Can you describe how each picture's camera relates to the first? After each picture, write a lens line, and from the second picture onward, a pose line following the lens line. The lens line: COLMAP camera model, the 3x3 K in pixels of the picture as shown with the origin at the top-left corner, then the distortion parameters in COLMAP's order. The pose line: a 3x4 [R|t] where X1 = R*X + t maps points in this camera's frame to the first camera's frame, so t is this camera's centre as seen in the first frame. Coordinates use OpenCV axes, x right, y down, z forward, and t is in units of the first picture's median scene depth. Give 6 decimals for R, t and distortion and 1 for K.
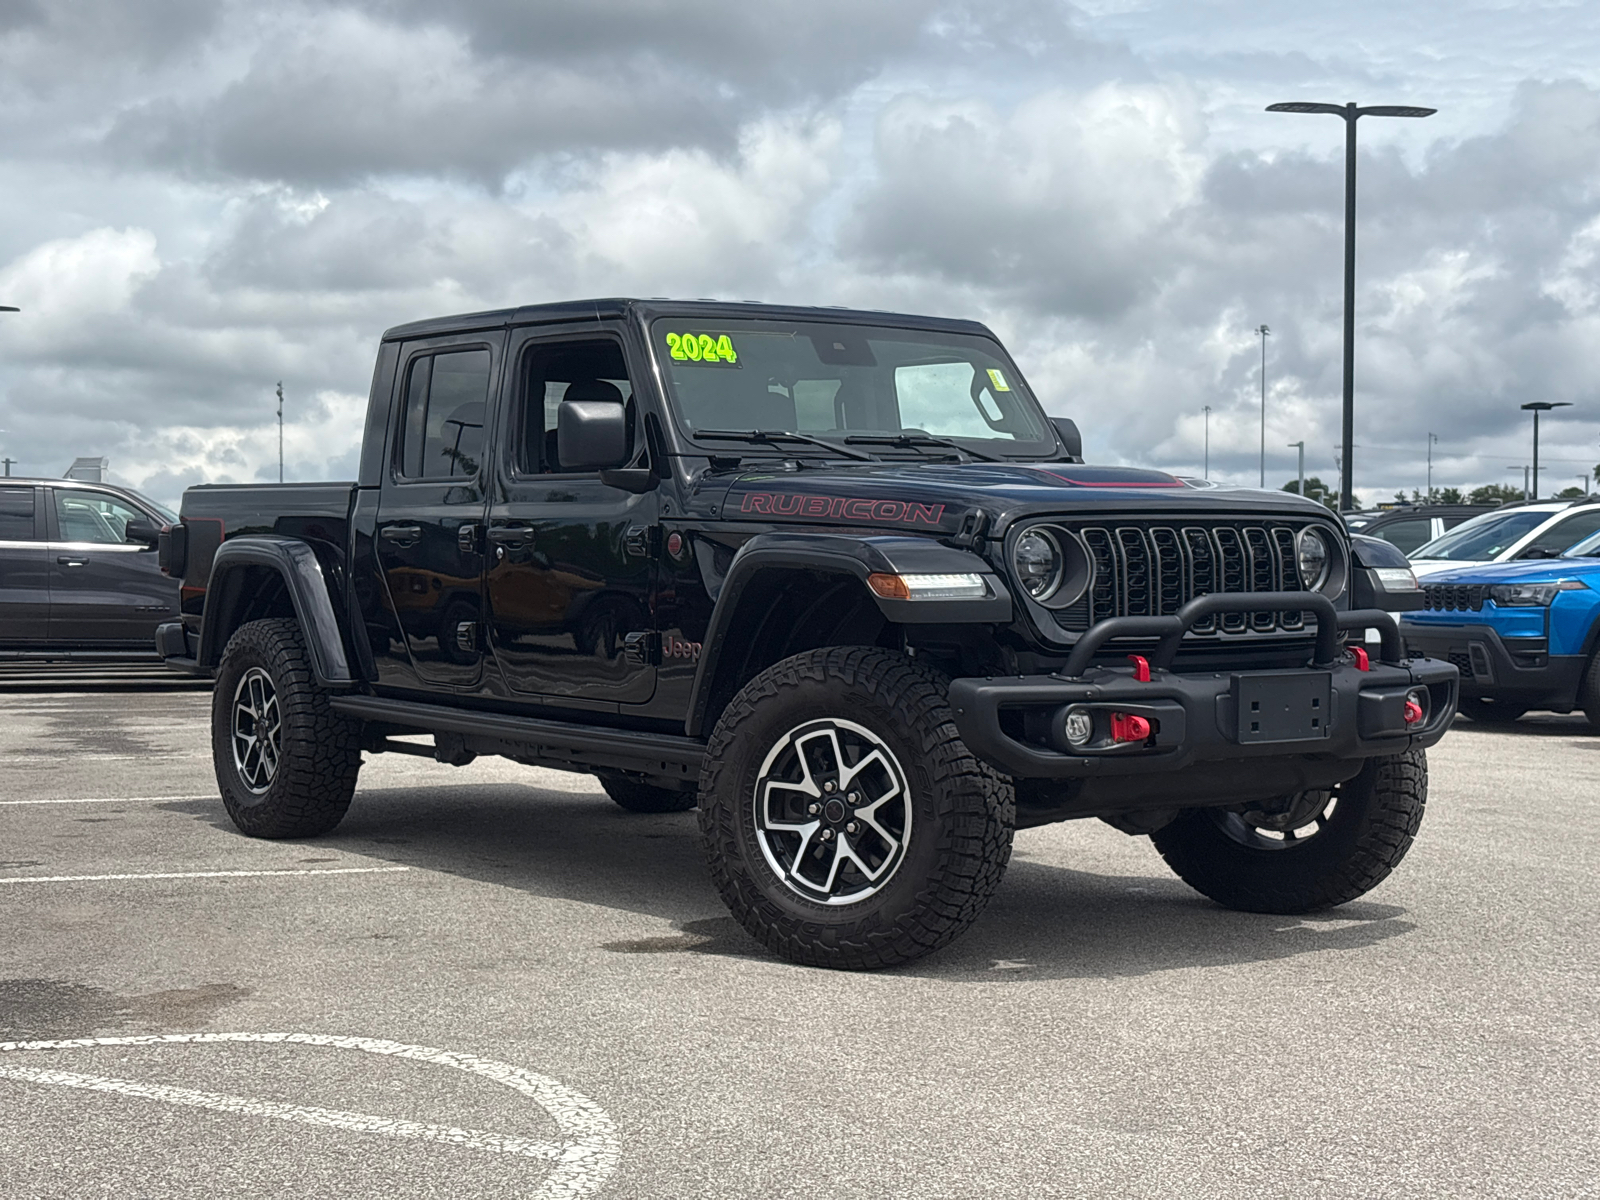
lens RADIAL K [[2436.3, 0, 785.6], [0, 2436.3, 607.2], [0, 0, 1]] dist [0.106909, 0.000000]
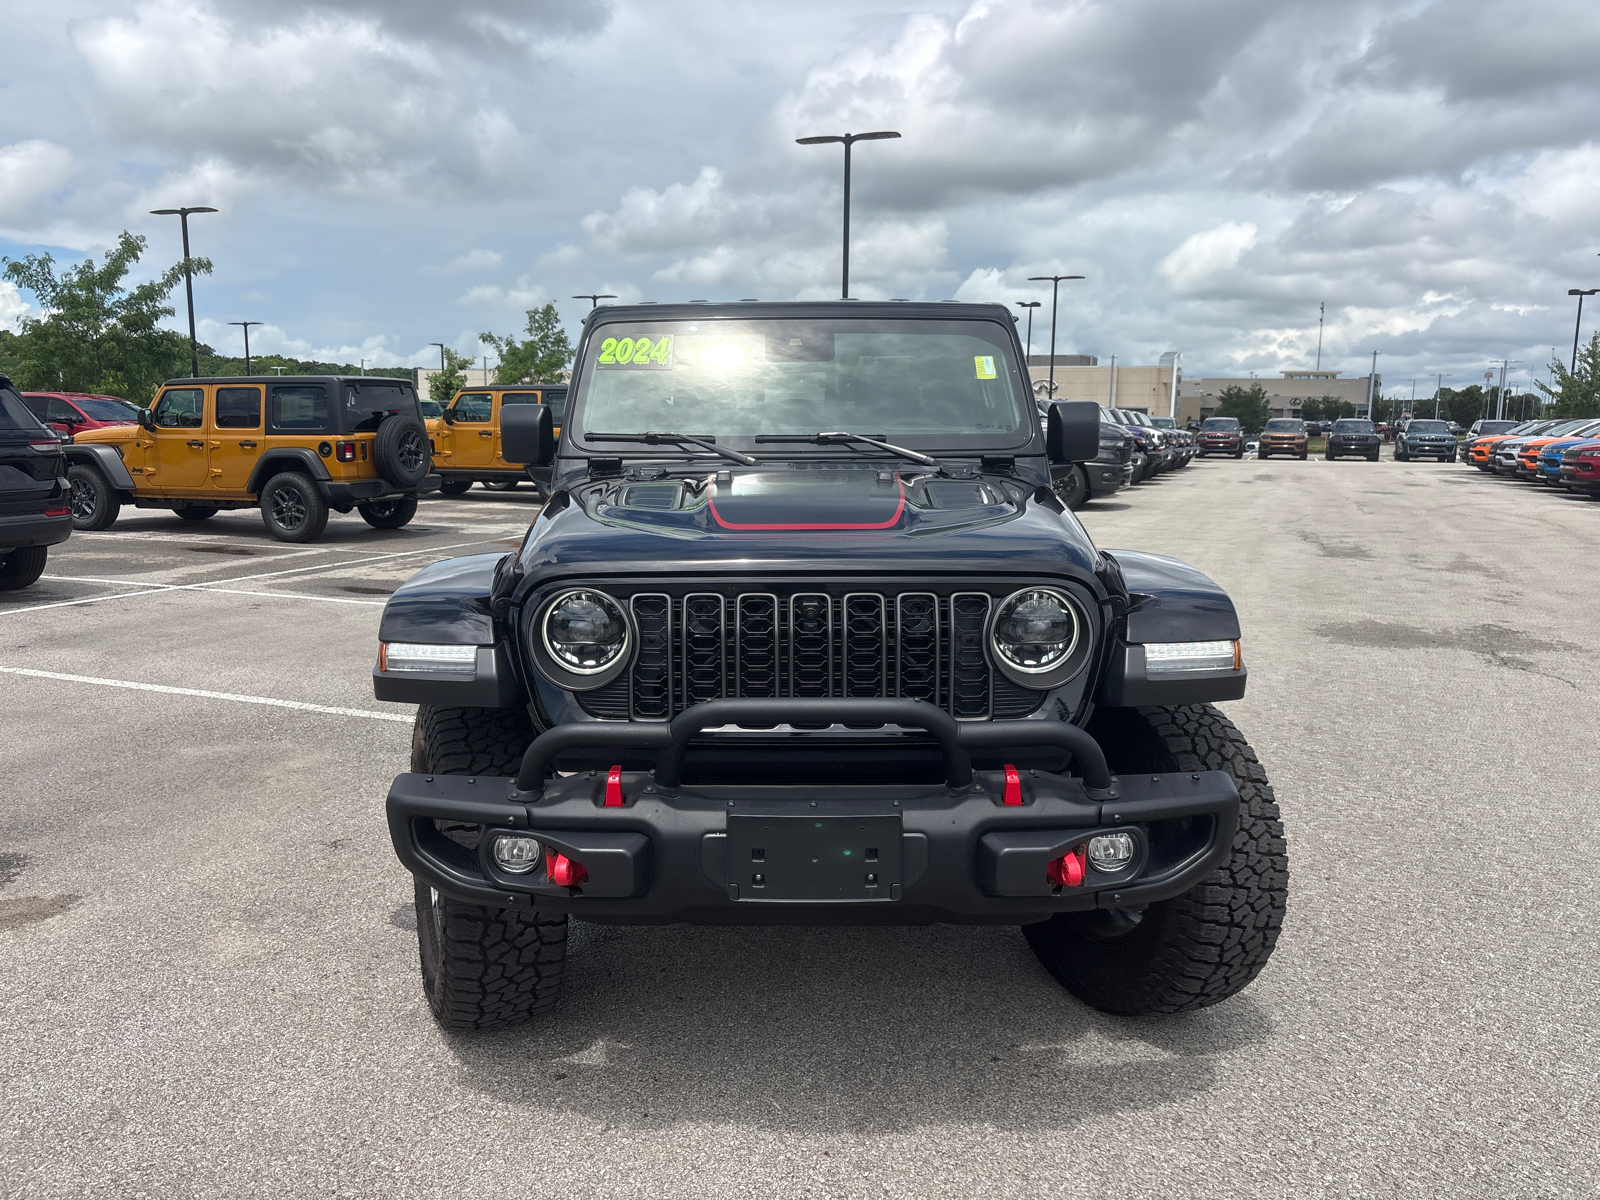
lens RADIAL K [[1214.3, 0, 782.7], [0, 1214.3, 590.0], [0, 0, 1]] dist [0.040030, -0.039674]
pose [[0.816711, 0.091409, -0.569762, 0.335948], [-0.013816, 0.990188, 0.139056, -0.077227], [0.576882, -0.105696, 0.809960, 0.582911]]
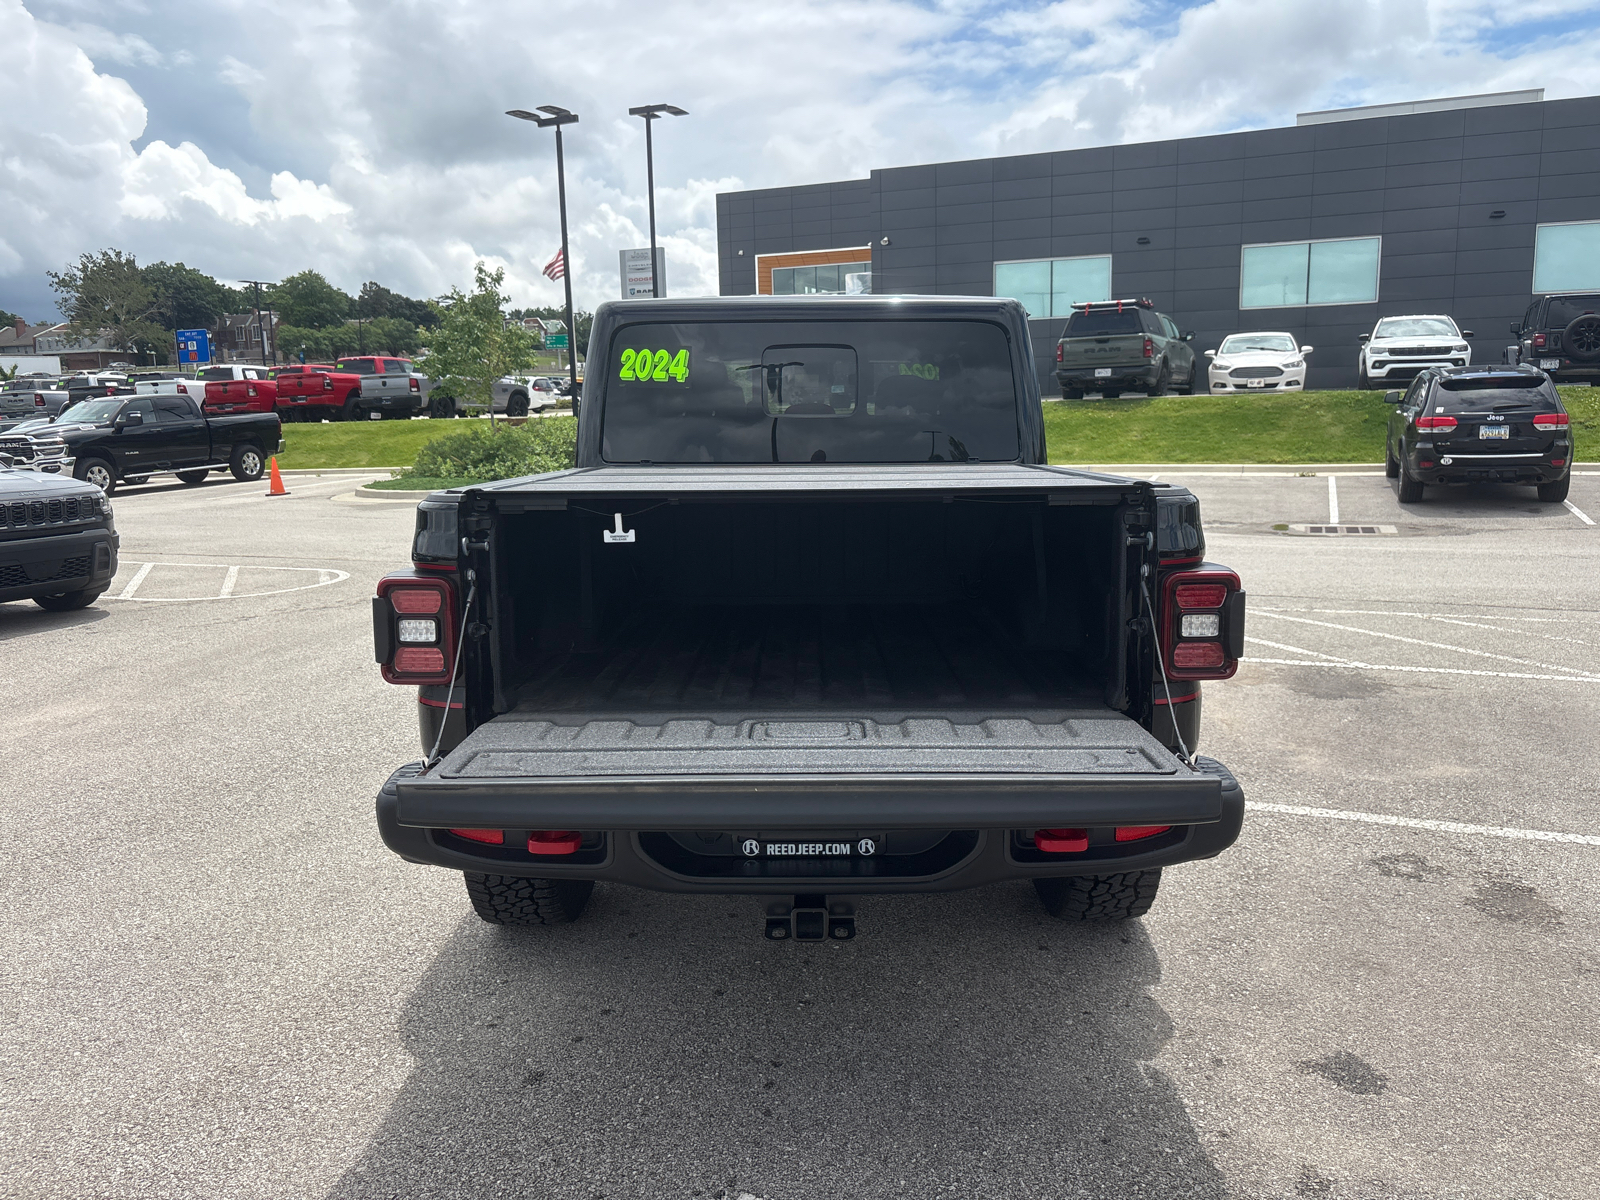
lens RADIAL K [[1214.3, 0, 790.5], [0, 1214.3, 571.1], [0, 0, 1]] dist [0.040030, -0.039674]
pose [[-0.808761, -0.067659, 0.584232, -0.442769], [0.024168, 0.988699, 0.147956, -0.097103], [-0.587640, 0.133781, -0.797986, 1.702777]]
